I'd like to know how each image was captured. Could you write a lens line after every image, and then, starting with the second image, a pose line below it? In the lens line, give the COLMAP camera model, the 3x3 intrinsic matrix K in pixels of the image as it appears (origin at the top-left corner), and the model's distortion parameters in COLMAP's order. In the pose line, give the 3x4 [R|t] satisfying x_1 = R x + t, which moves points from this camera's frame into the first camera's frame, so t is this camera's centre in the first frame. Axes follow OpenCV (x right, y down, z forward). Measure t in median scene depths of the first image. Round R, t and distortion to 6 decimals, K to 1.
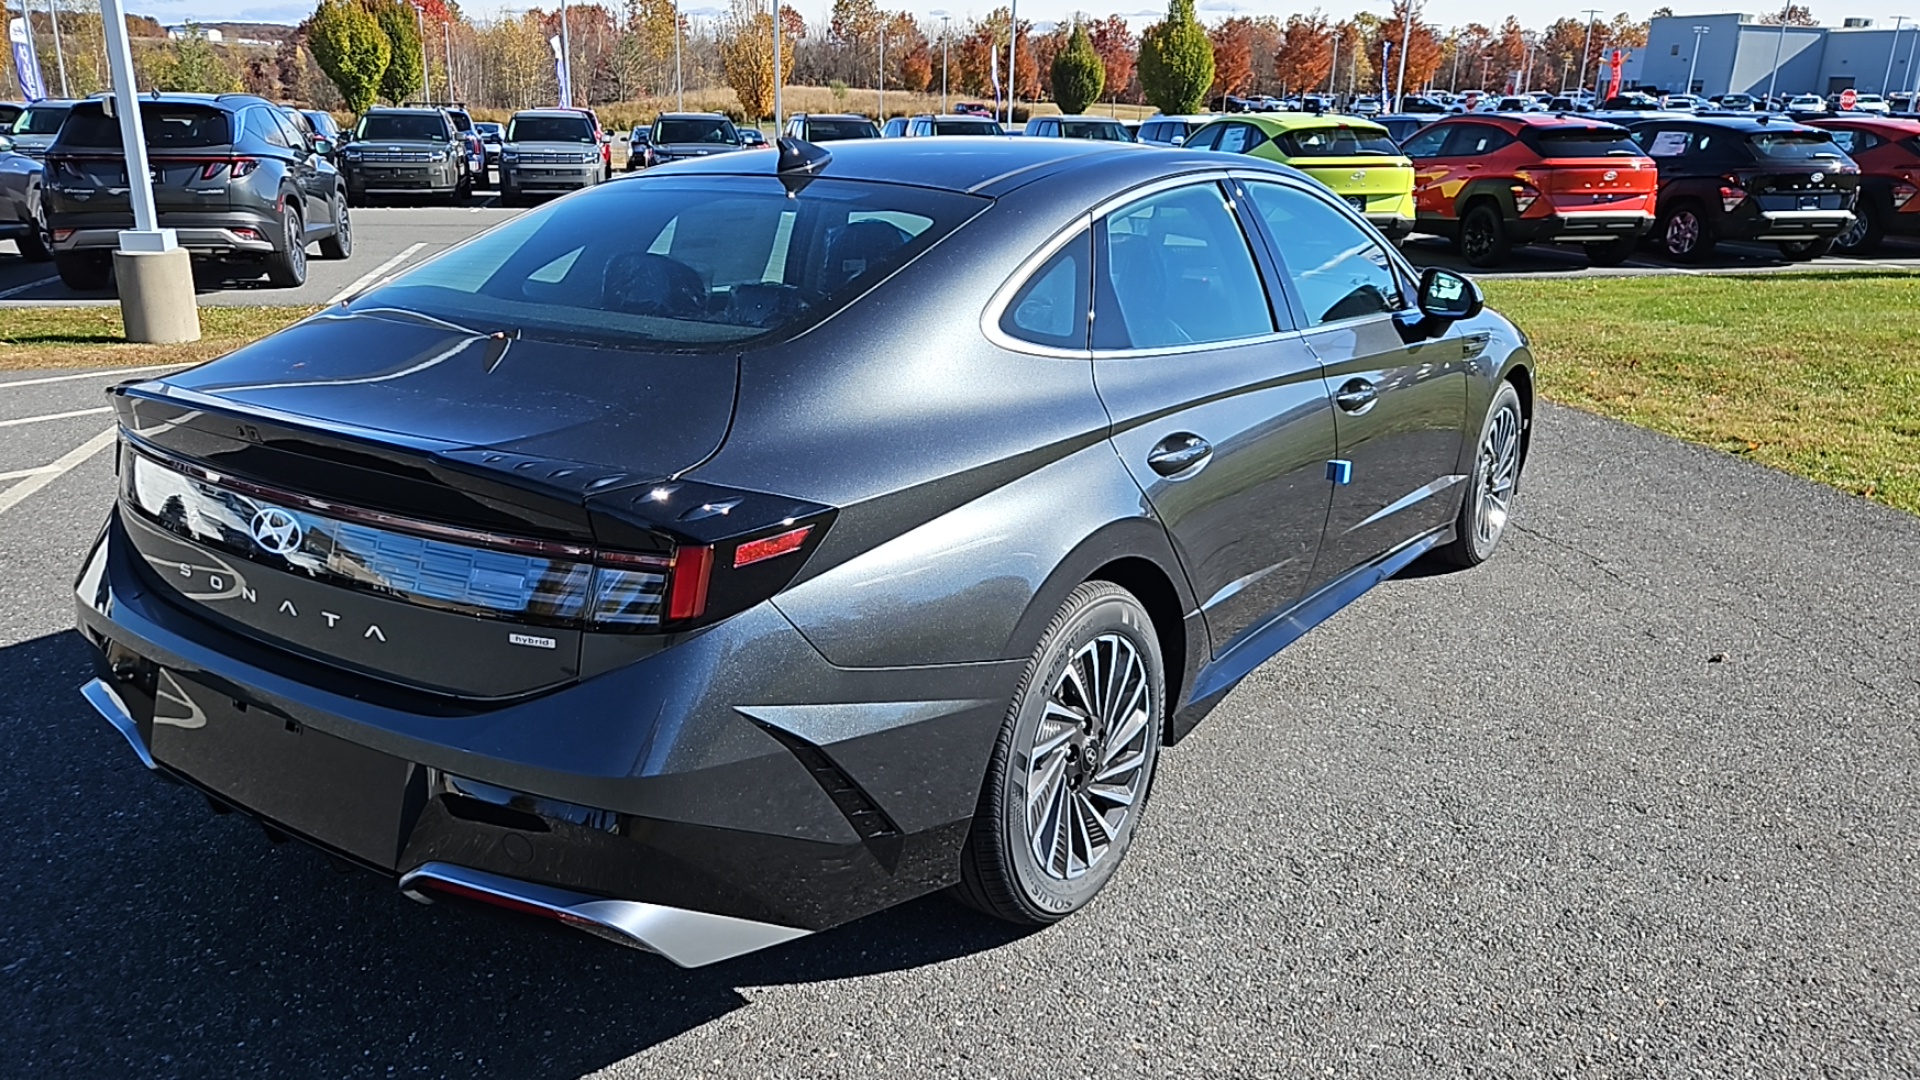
lens RADIAL K [[1426.3, 0, 943.6], [0, 1426.3, 538.8], [0, 0, 1]] dist [0.068908, -0.050717]
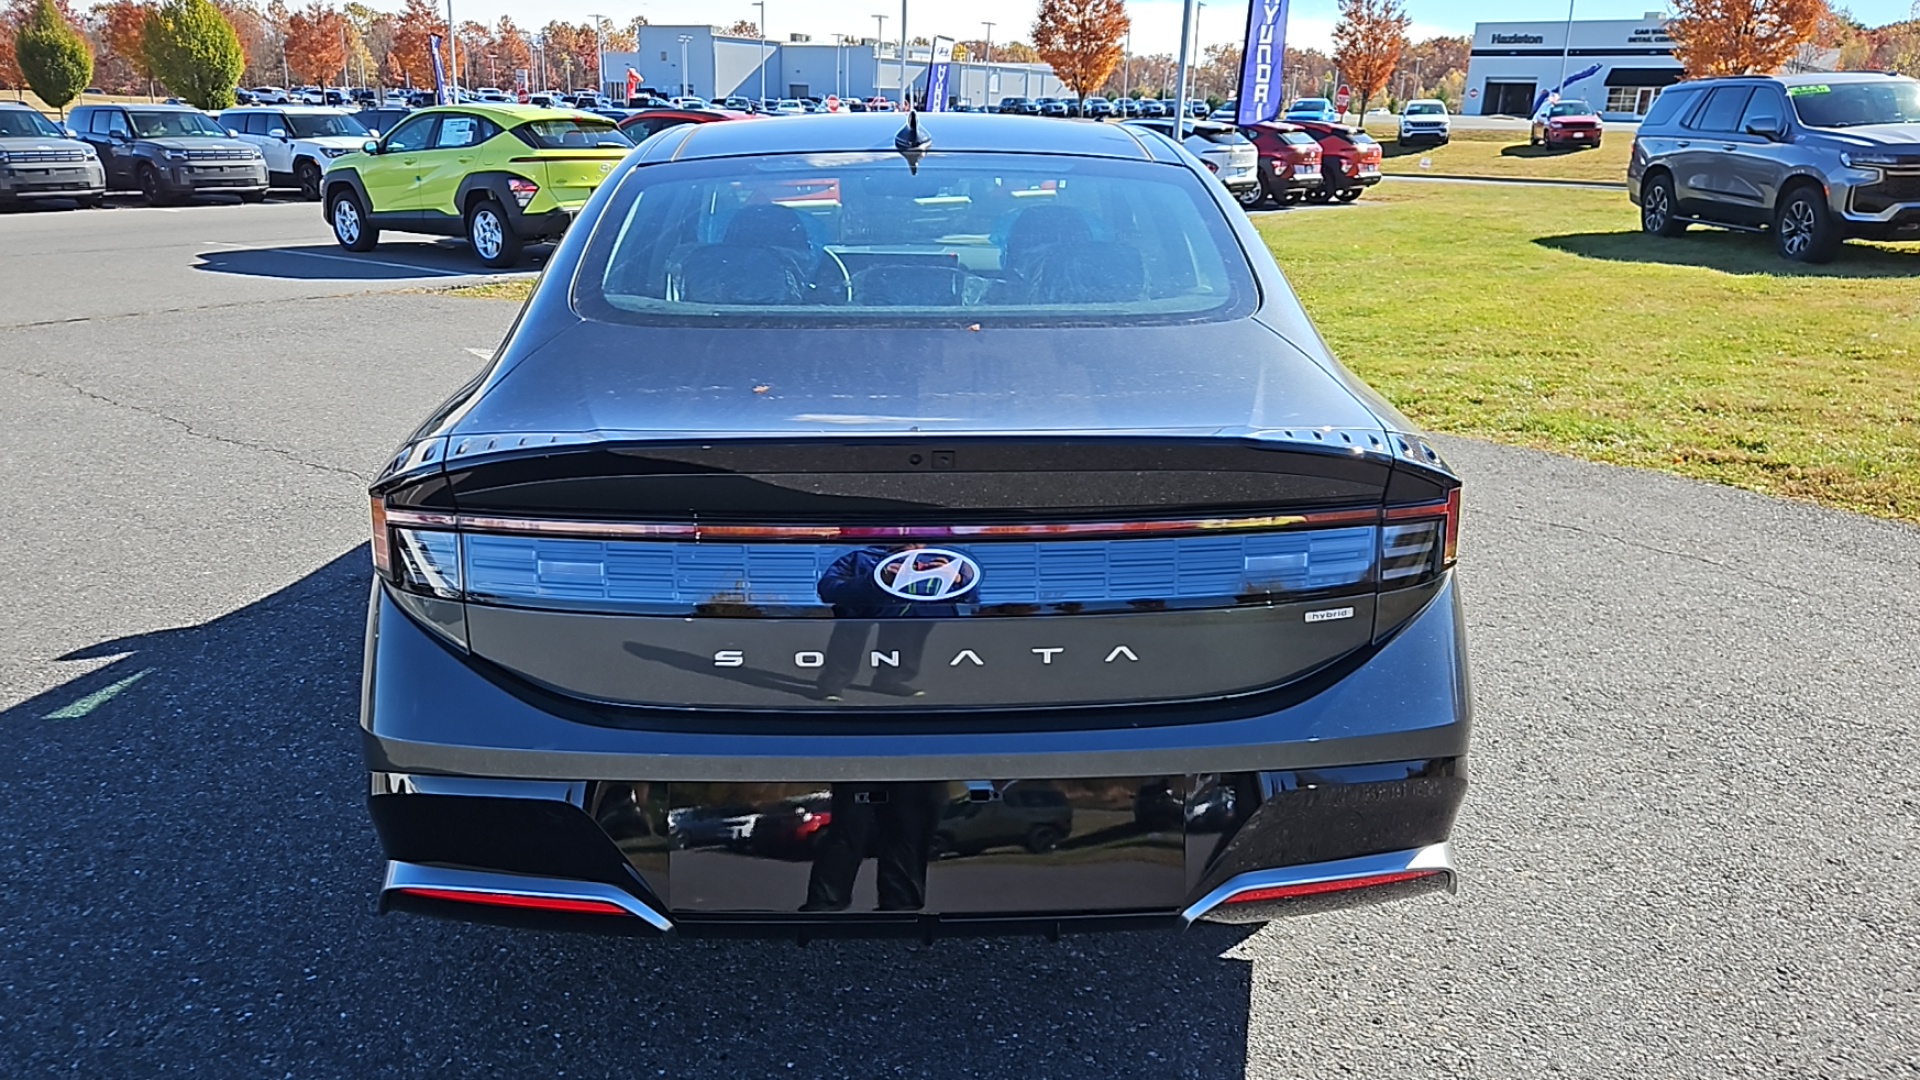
lens RADIAL K [[1426.3, 0, 943.6], [0, 1426.3, 538.8], [0, 0, 1]] dist [0.068908, -0.050717]
pose [[0.794597, -0.172895, 0.582000, -0.145848], [0.171699, 0.983456, 0.057737, -0.011314], [-0.582353, 0.054051, 0.811137, 0.048584]]
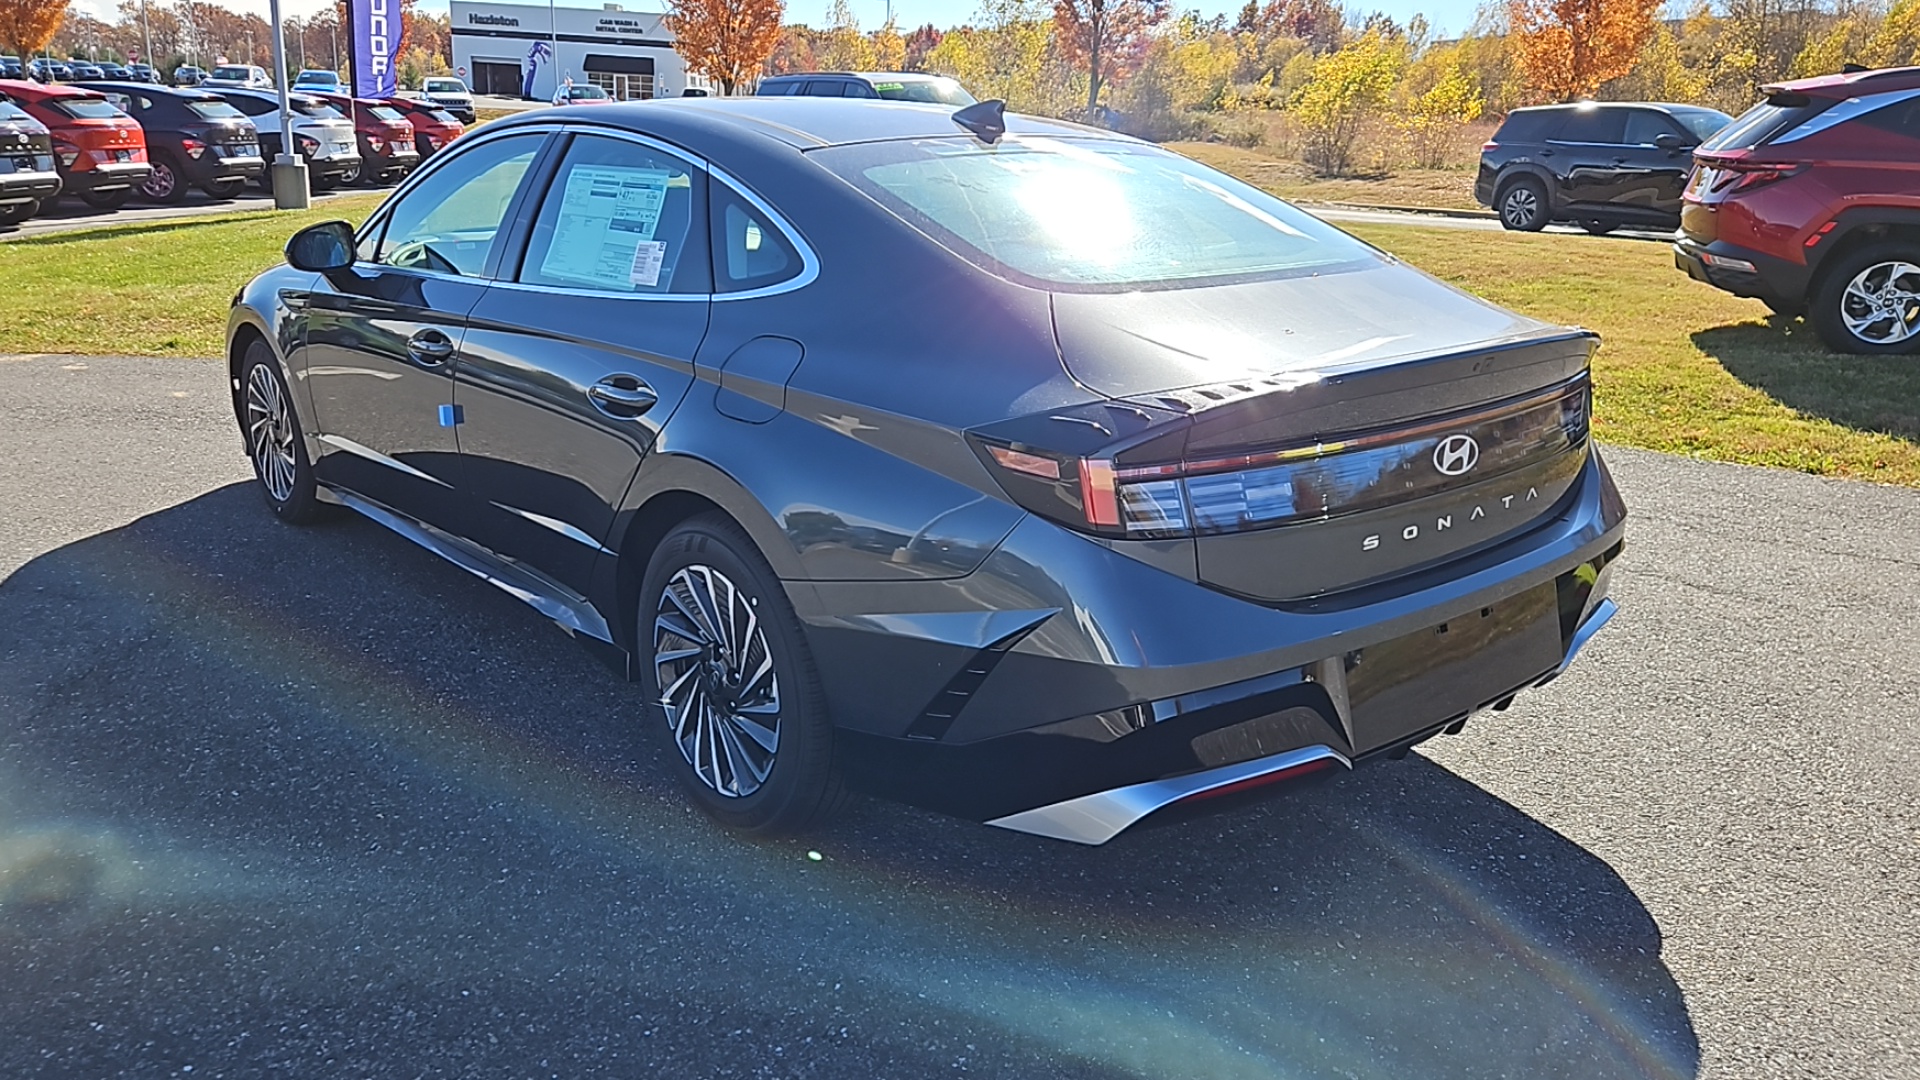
lens RADIAL K [[1426.3, 0, 943.6], [0, 1426.3, 538.8], [0, 0, 1]] dist [0.068908, -0.050717]
pose [[0.237902, -0.278752, 0.930430, -0.252639], [0.254880, 0.942279, 0.217132, -0.045230], [-0.937251, 0.185492, 0.295218, 0.164131]]
